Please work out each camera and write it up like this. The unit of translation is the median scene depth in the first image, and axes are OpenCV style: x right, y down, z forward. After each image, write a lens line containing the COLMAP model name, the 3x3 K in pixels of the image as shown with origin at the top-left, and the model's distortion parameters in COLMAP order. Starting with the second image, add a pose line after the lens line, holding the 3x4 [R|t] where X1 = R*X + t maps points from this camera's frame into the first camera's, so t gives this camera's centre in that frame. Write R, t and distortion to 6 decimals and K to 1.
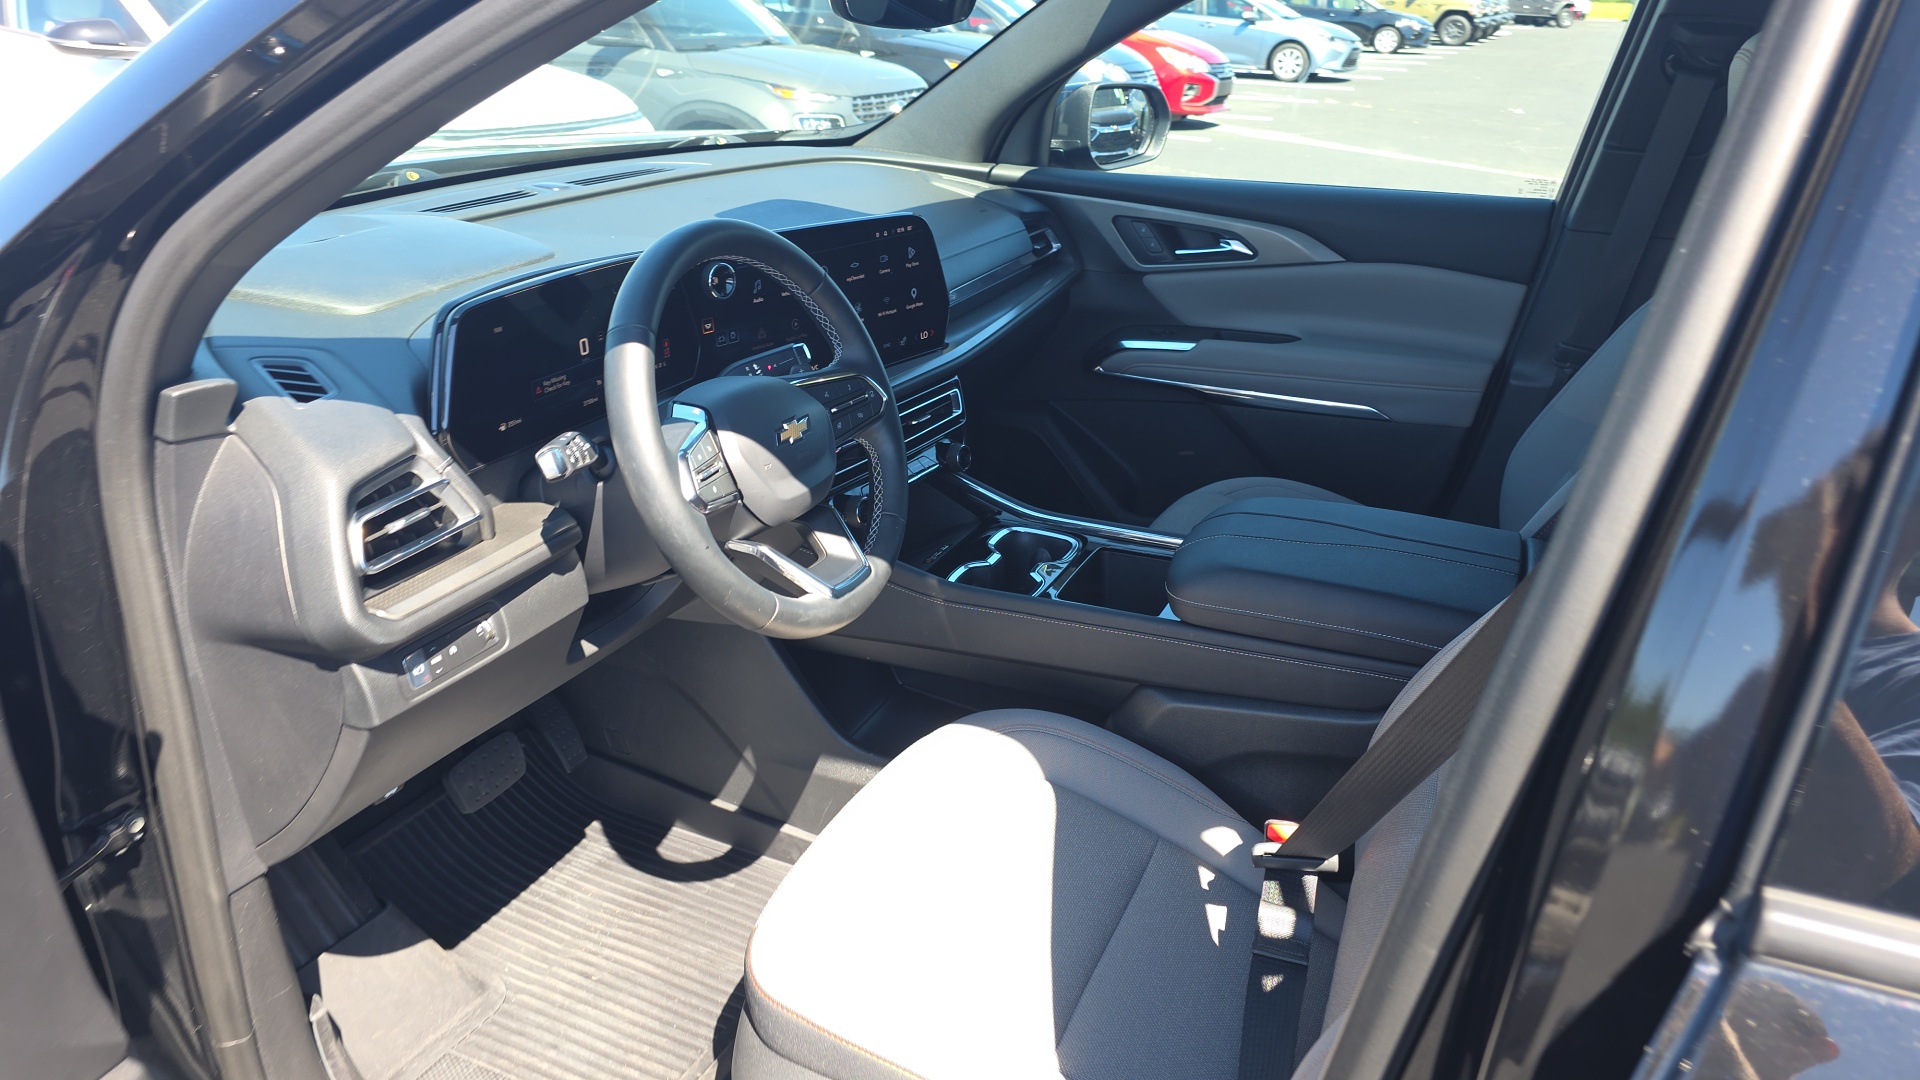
lens RADIAL K [[1303.9, 0, 944.5], [0, 1303.9, 526.9], [0, 0, 1]] dist [0.027559, -0.020562]
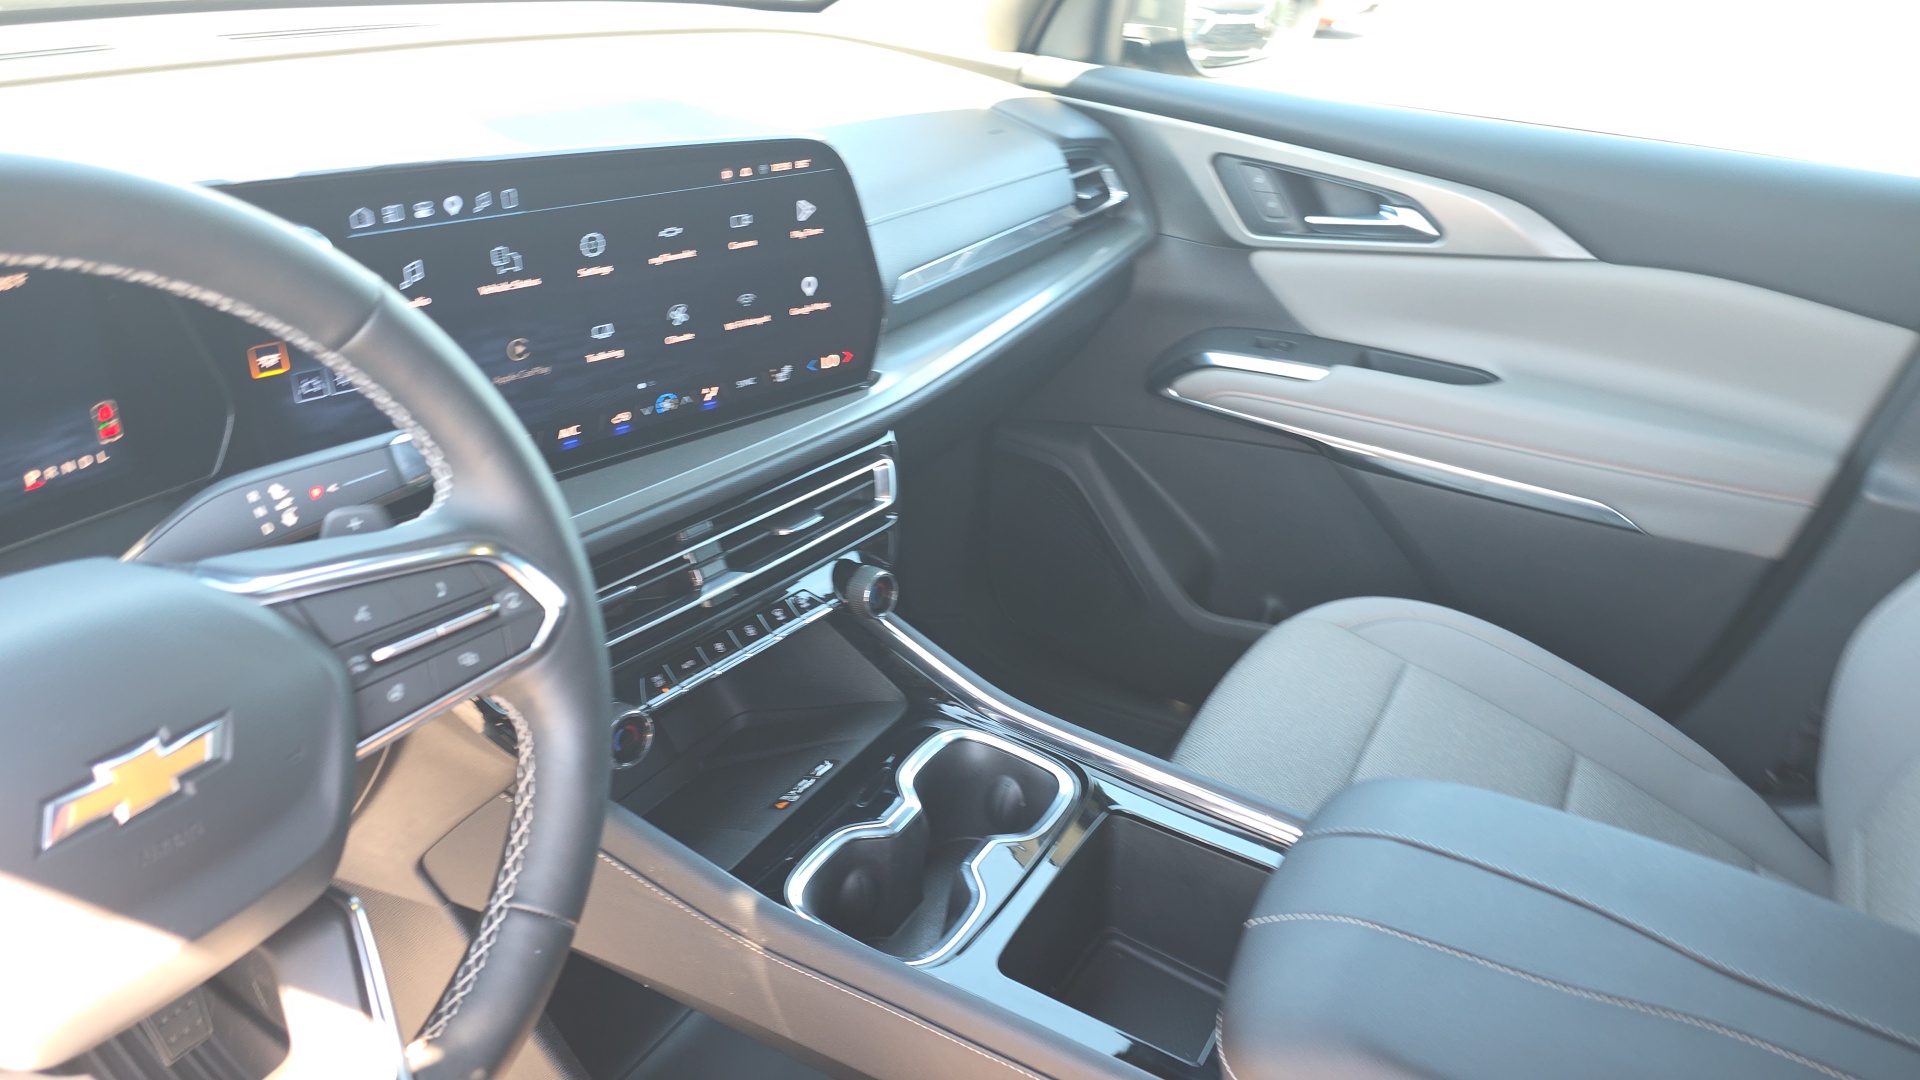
lens RADIAL K [[1308.5, 0, 971.2], [0, 1308.5, 509.0], [0, 0, 1]] dist [0.051989, -0.056156]
pose [[0.995100, 0.086179, -0.048476, 0.057762], [-0.083165, 0.994661, 0.061096, -0.095053], [0.053483, -0.056765, 0.996954, 0.346552]]
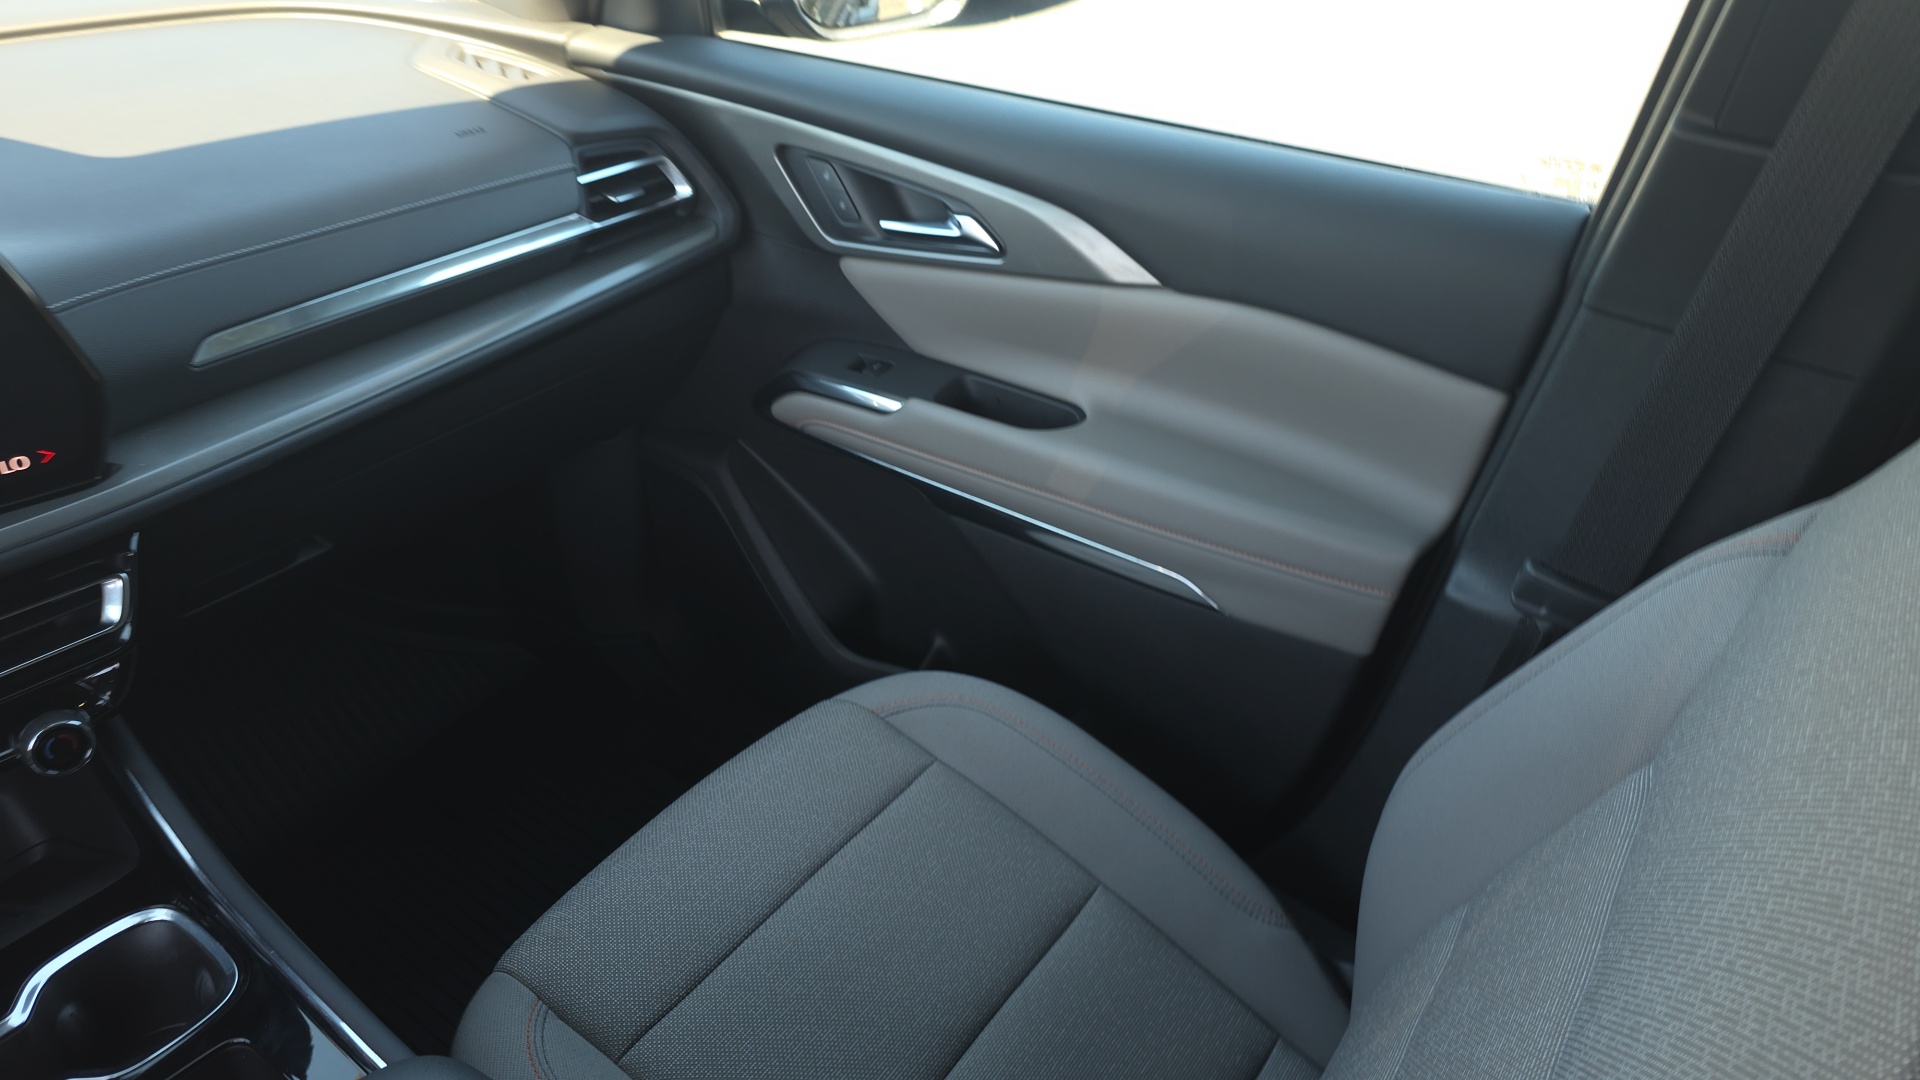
lens RADIAL K [[1308.5, 0, 963.7], [0, 1308.5, 482.2], [0, 0, 1]] dist [0.051989, -0.056156]
pose [[0.982936, 0.102252, -0.152911, 0.293872], [-0.081243, 0.987116, 0.137846, -0.177991], [0.165036, -0.123071, 0.978579, 0.458474]]
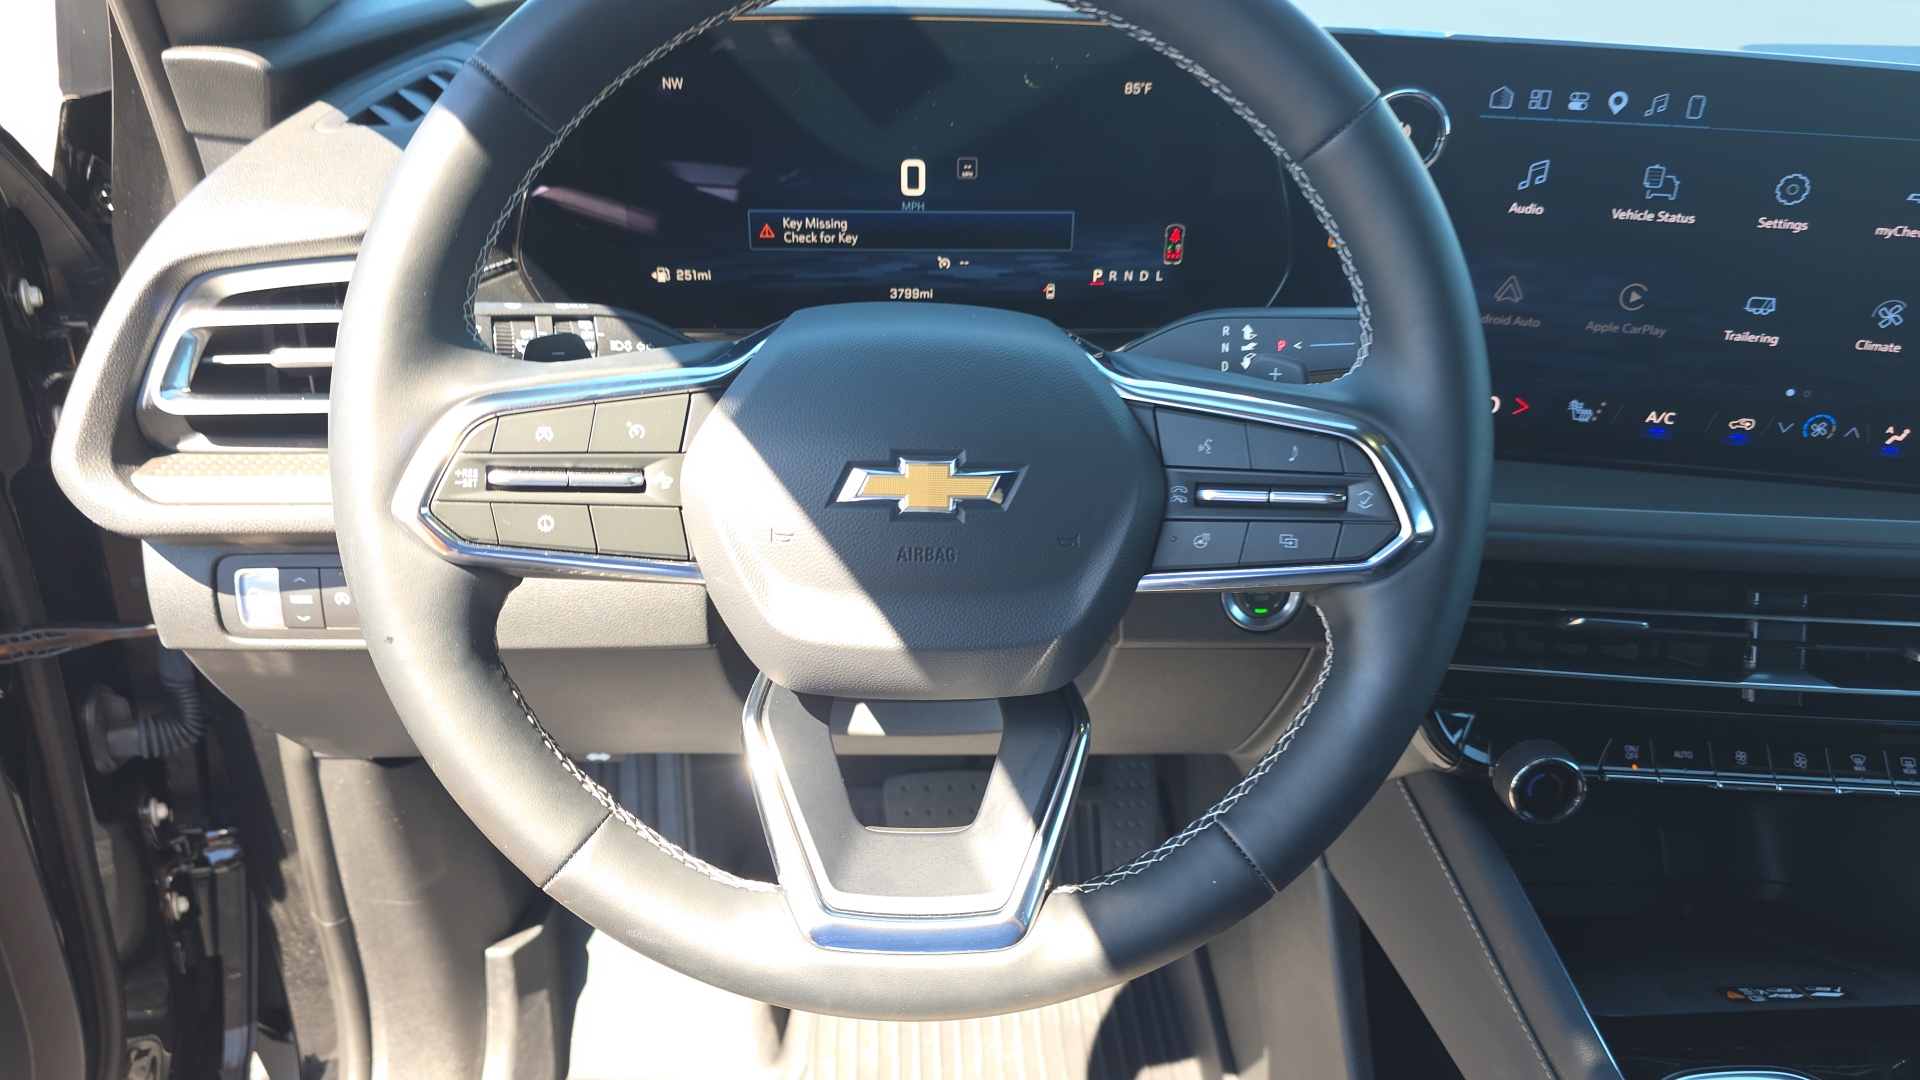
lens RADIAL K [[1308.5, 0, 954.3], [0, 1308.5, 555.0], [0, 0, 1]] dist [0.051989, -0.056156]
pose [[0.475852, 0.416973, -0.774402, 0.090769], [-0.351930, 0.897187, 0.266833, -0.080948], [0.806046, 0.145563, 0.573674, 0.414722]]
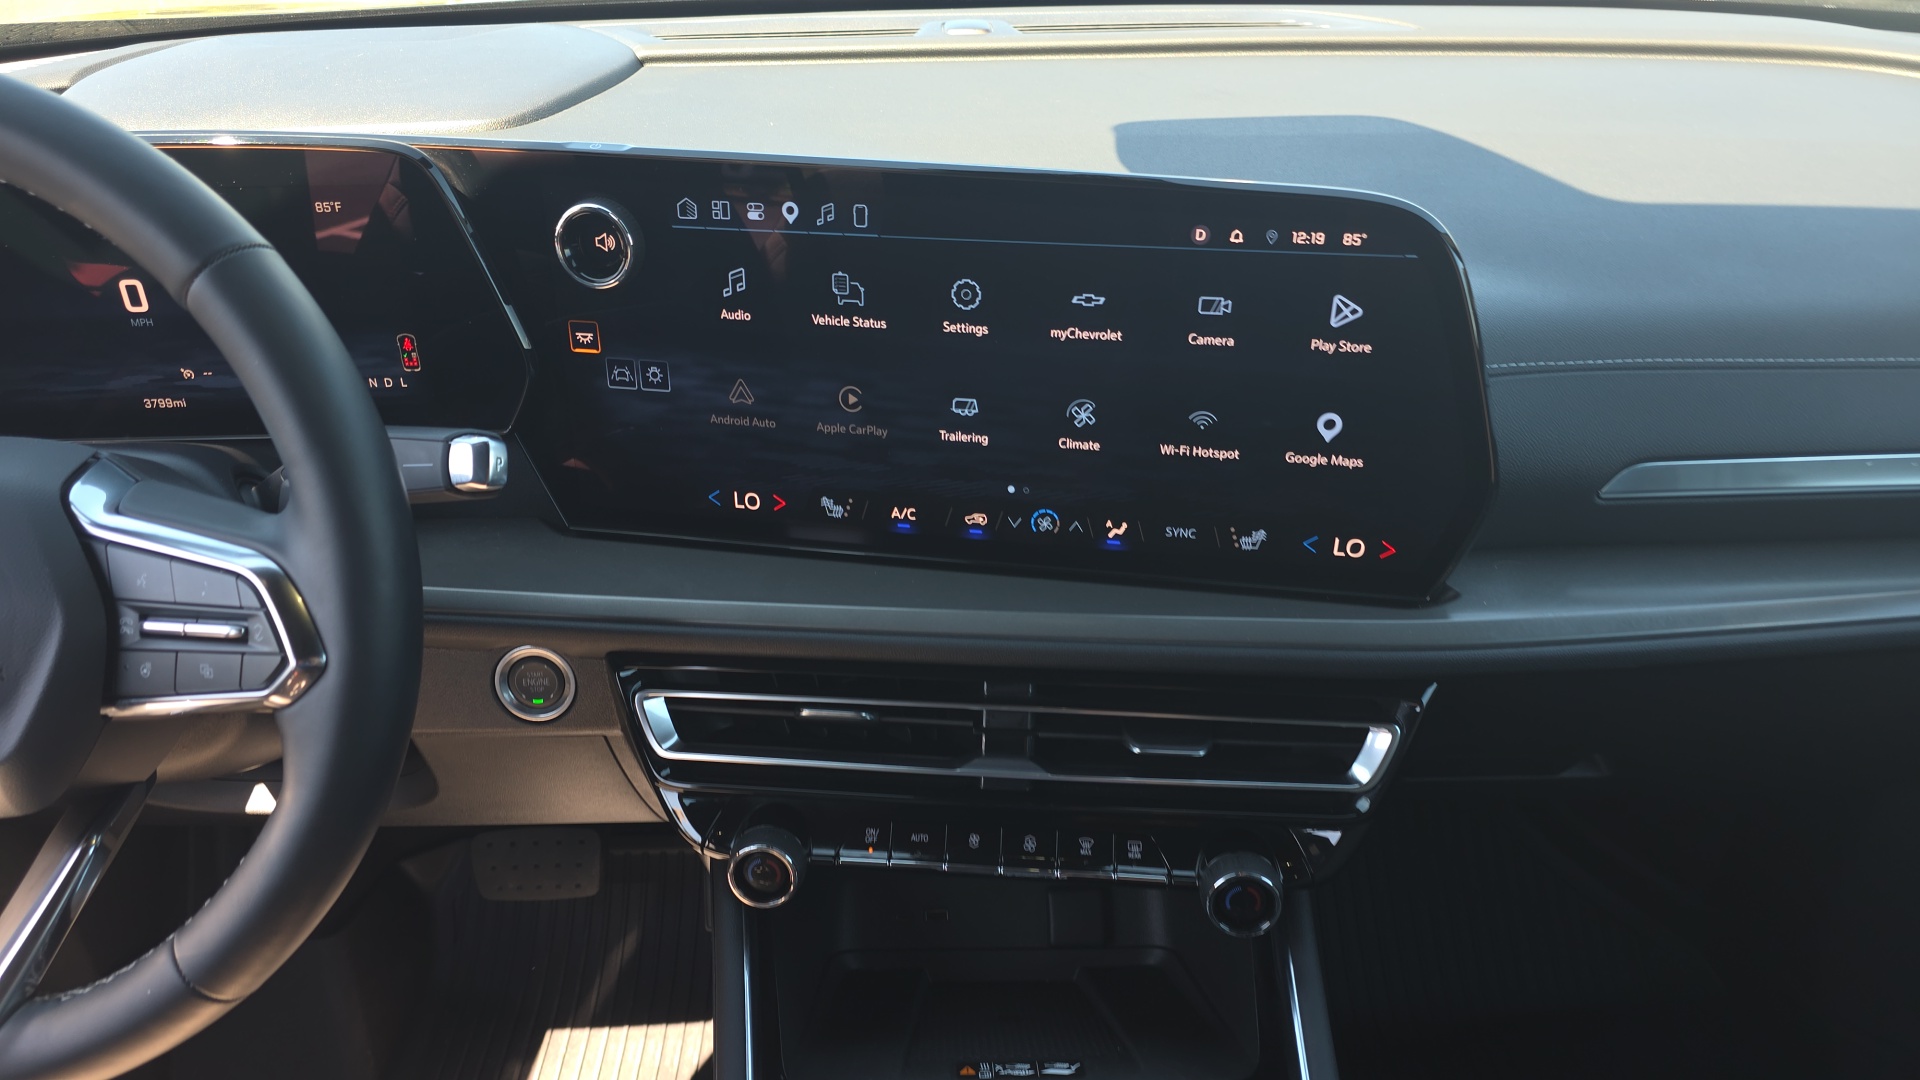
lens RADIAL K [[1308.5, 0, 932.7], [0, 1308.5, 619.6], [0, 0, 1]] dist [0.051989, -0.056156]
pose [[0.435392, 0.440700, -0.784995, 0.171150], [-0.326794, 0.889874, 0.318325, -0.158280], [0.838832, 0.117936, 0.531462, 0.549676]]
